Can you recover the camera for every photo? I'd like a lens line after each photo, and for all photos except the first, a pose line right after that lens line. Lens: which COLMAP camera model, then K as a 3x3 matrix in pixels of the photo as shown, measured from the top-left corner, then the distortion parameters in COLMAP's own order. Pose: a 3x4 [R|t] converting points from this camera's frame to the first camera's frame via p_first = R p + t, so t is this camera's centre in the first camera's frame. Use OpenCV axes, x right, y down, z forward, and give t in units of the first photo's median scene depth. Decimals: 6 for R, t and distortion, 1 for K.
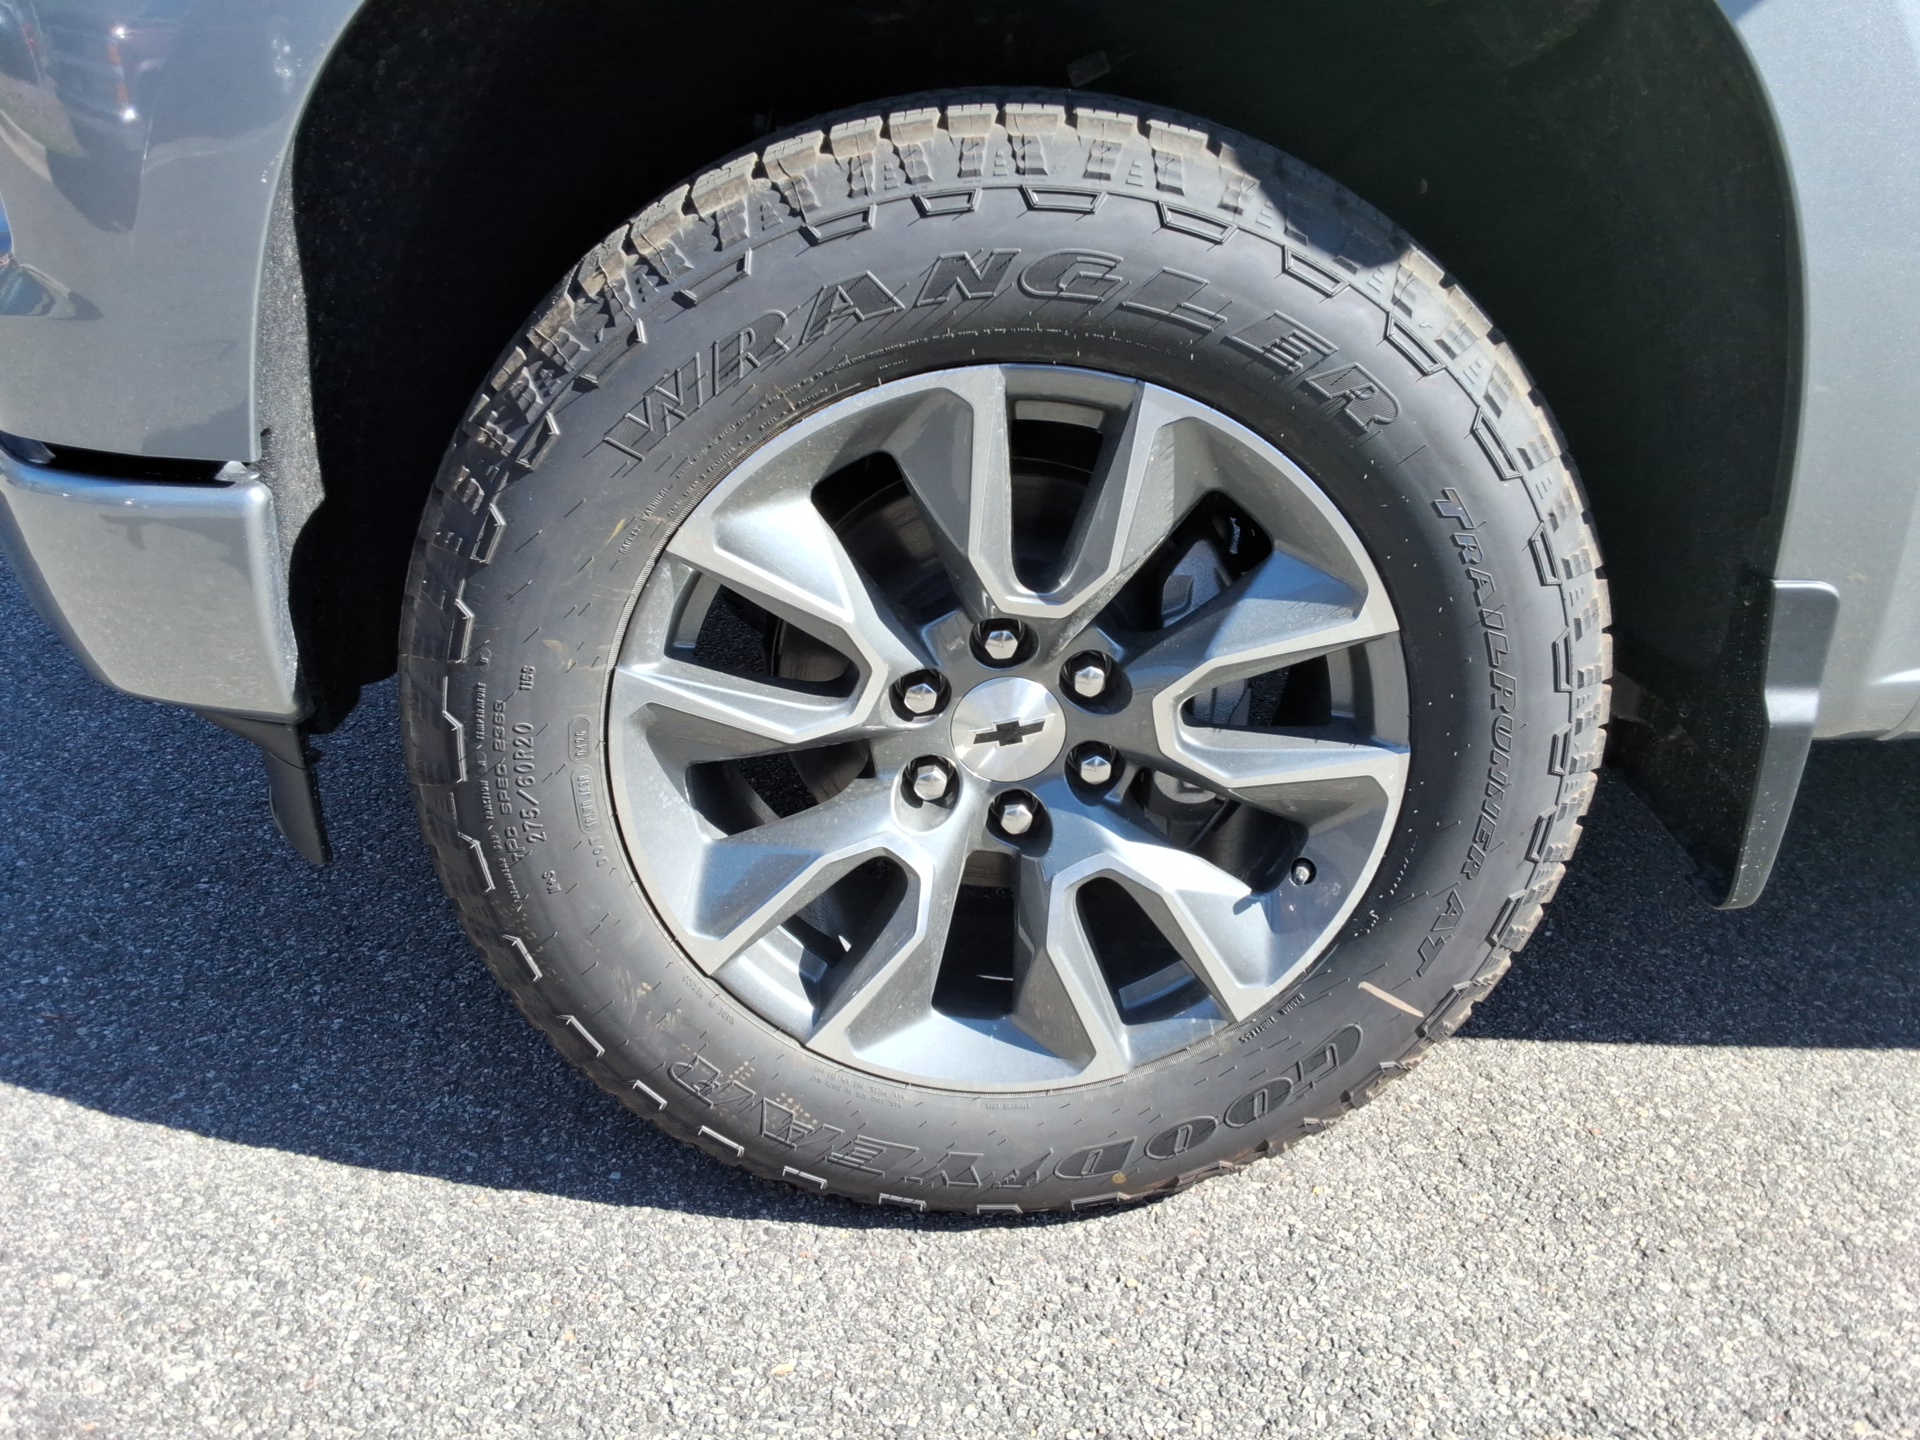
lens RADIAL K [[1535.1, 0, 972.6], [0, 1535.1, 721.6], [0, 0, 1]] dist [0.087028, -0.128597]
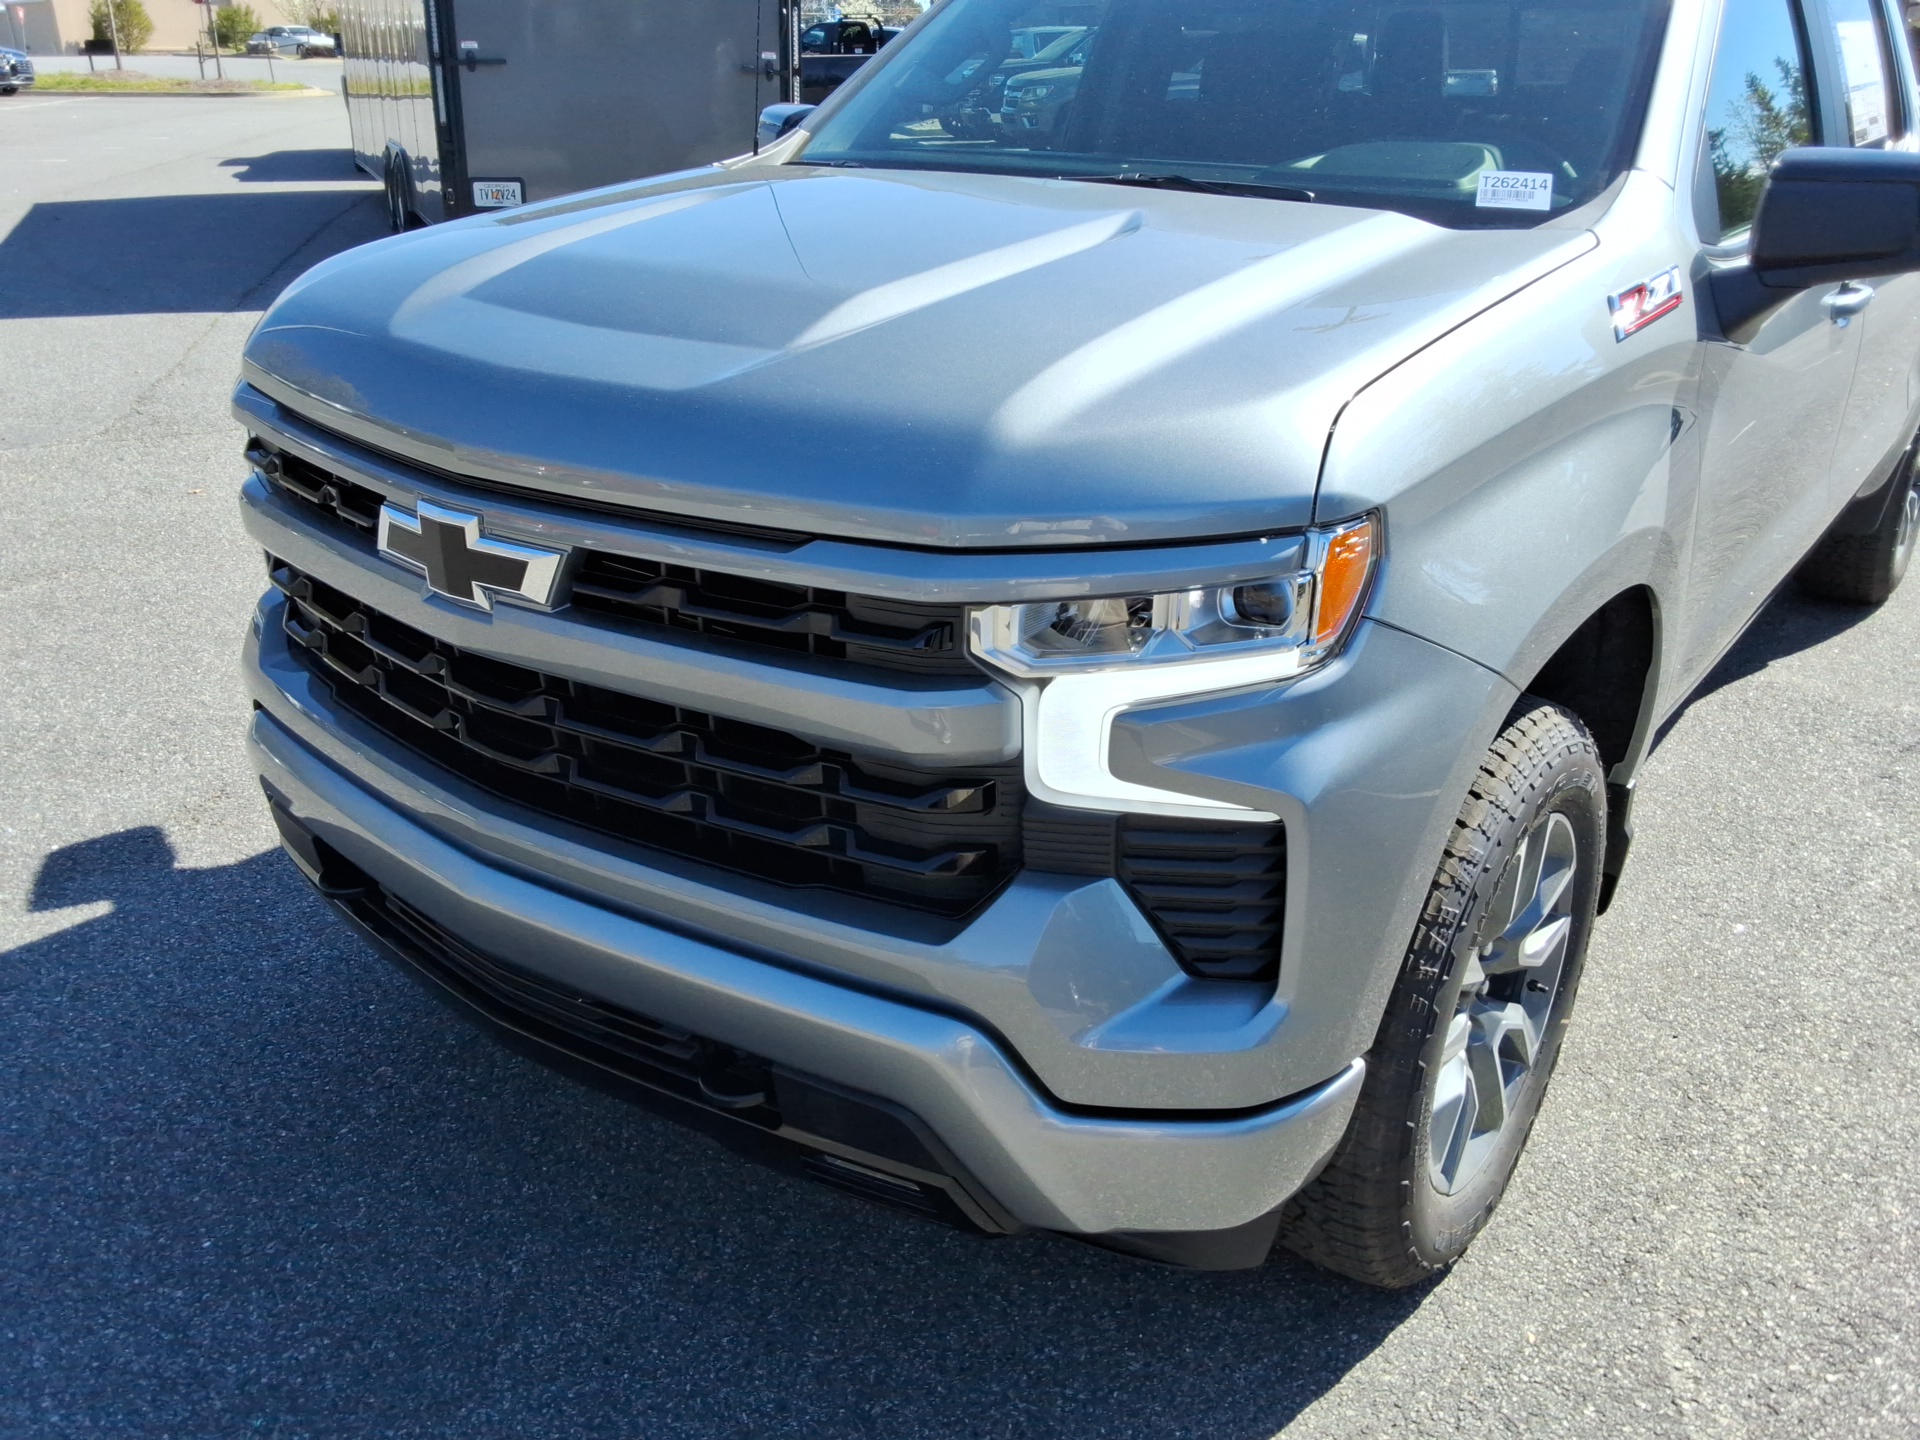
lens RADIAL K [[1535.1, 0, 972.6], [0, 1535.1, 721.6], [0, 0, 1]] dist [0.087028, -0.128597]
pose [[0.622451, -0.340870, 0.704530, -1.692301], [0.336577, 0.929268, 0.152239, -0.847042], [-0.706591, 0.142367, 0.693153, 0.025780]]
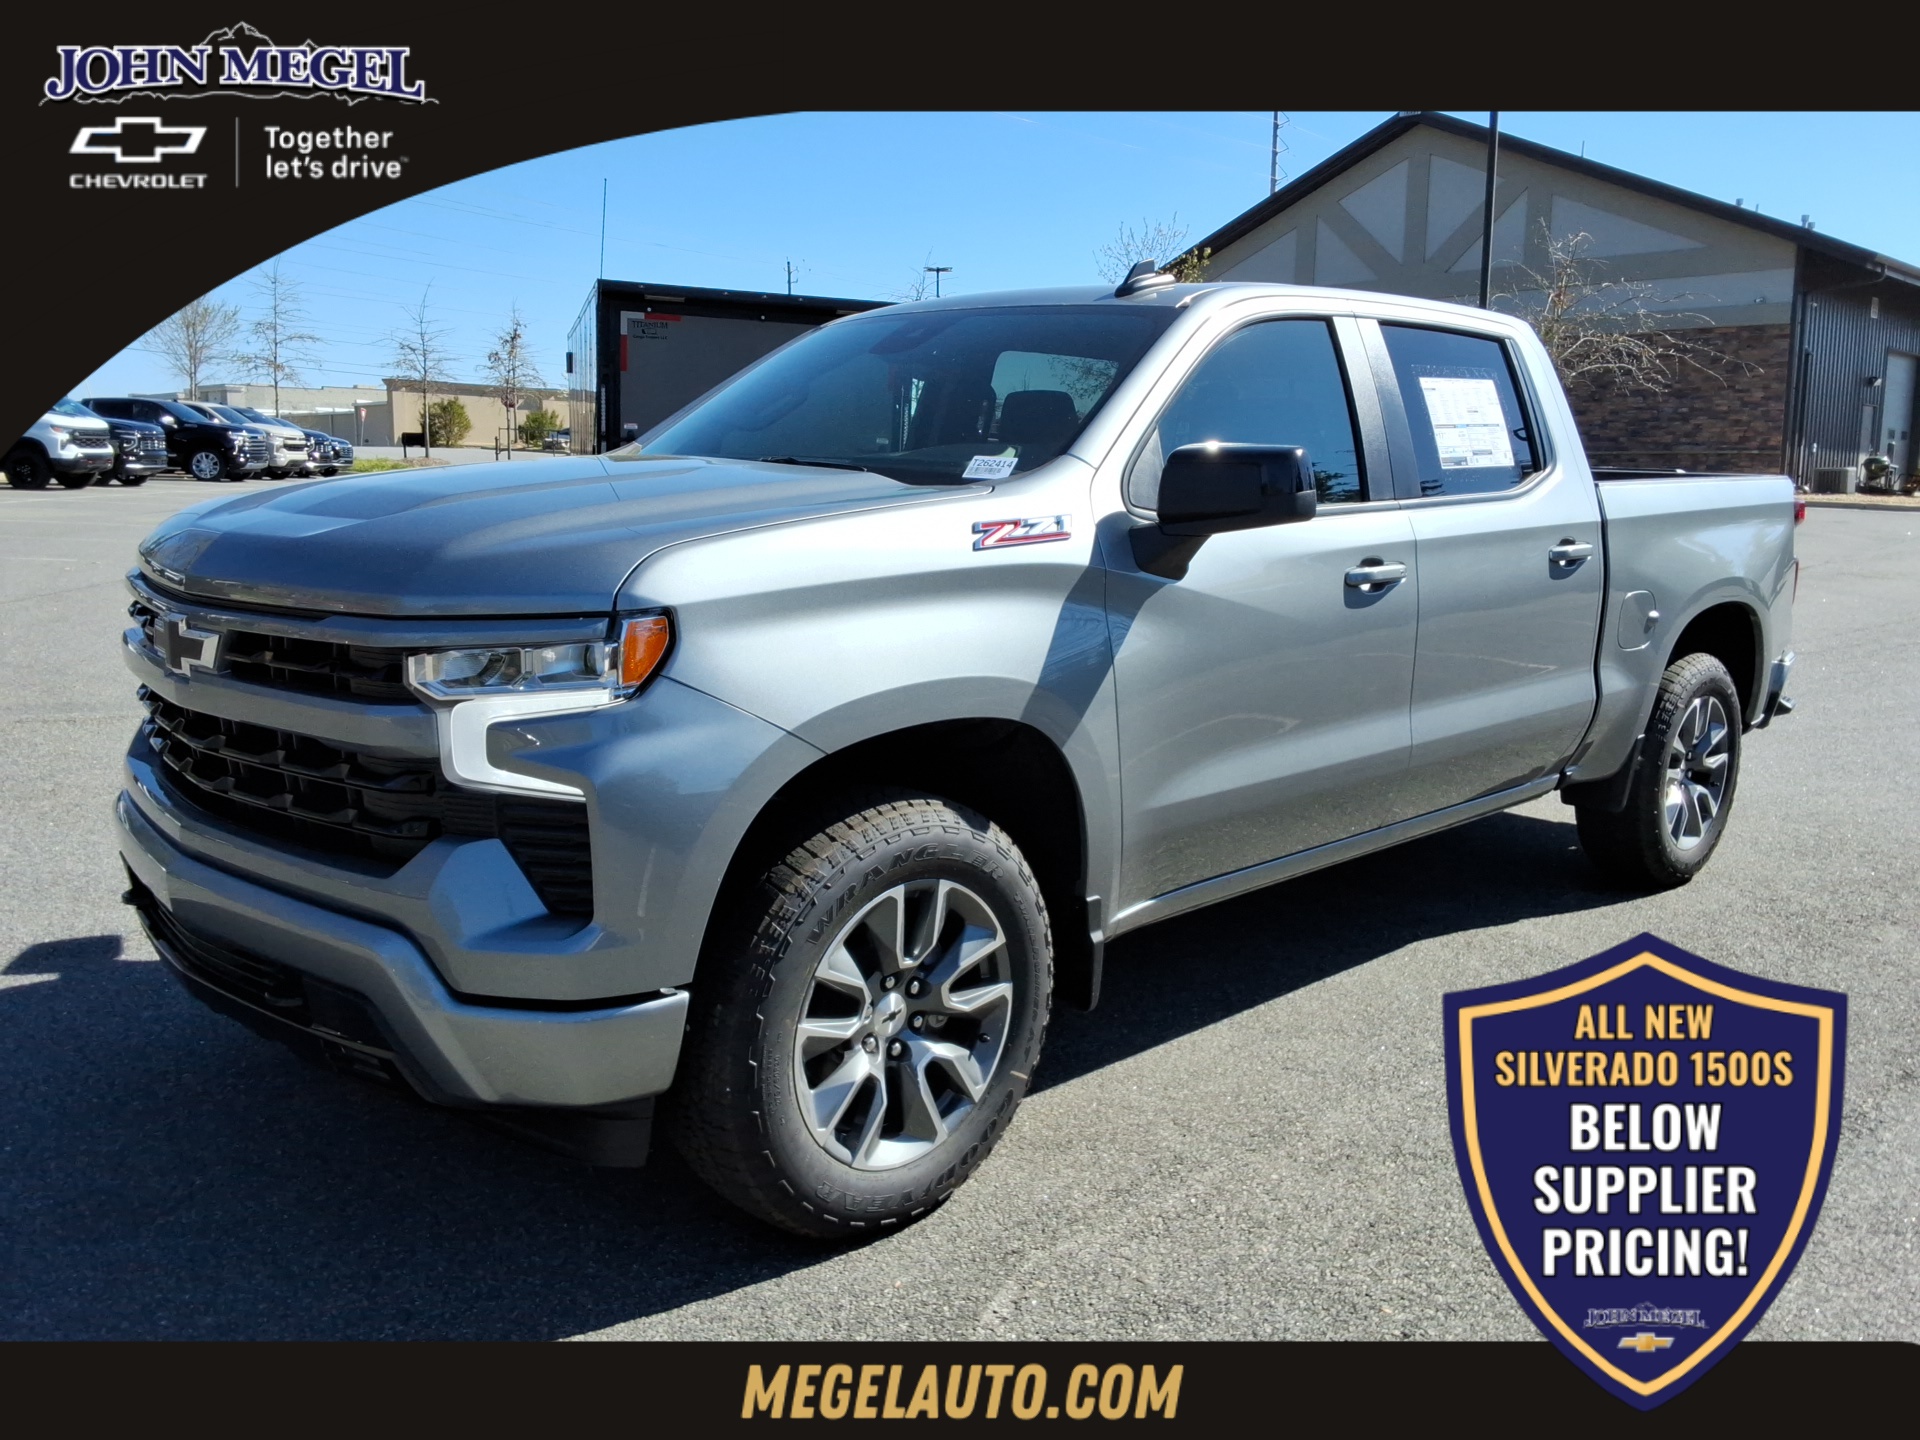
lens RADIAL K [[1535.1, 0, 972.6], [0, 1535.1, 721.6], [0, 0, 1]] dist [0.087028, -0.128597]
pose [[0.730840, -0.140234, 0.667987, -1.610129], [0.287888, 0.950686, -0.115394, -0.131145], [-0.618864, 0.276640, 0.735172, -1.196517]]
